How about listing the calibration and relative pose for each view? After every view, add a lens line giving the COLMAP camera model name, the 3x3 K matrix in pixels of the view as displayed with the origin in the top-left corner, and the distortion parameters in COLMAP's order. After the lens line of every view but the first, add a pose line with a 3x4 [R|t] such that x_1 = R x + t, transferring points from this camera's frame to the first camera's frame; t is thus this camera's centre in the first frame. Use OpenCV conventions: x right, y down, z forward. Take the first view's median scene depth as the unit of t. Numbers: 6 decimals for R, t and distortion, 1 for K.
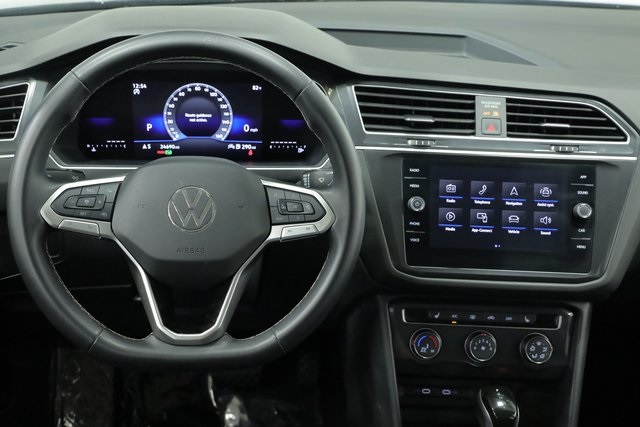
lens RADIAL K [[825.5, 0, 319.8], [0, 825.5, 216.7], [0, 0, 1]] dist [0.100761, 0.000000]
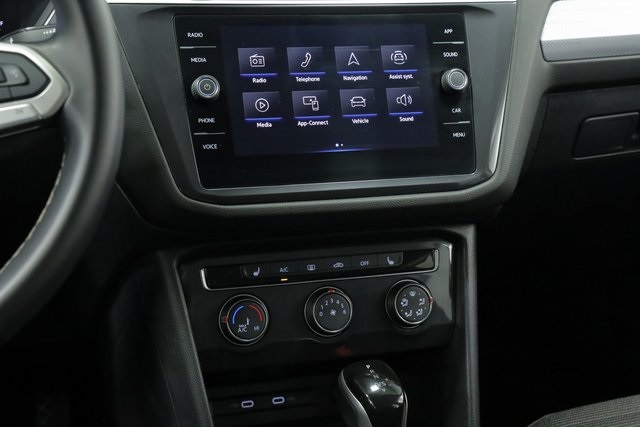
lens RADIAL K [[997.7, 0, 323.9], [0, 997.7, 208.2], [0, 0, 1]] dist [0.150854, 0.000000]
pose [[0.958899, -0.107312, 0.262671, -0.003285], [0.118894, 0.992496, -0.028555, 0.103194], [-0.257636, 0.058612, 0.964463, 0.265445]]
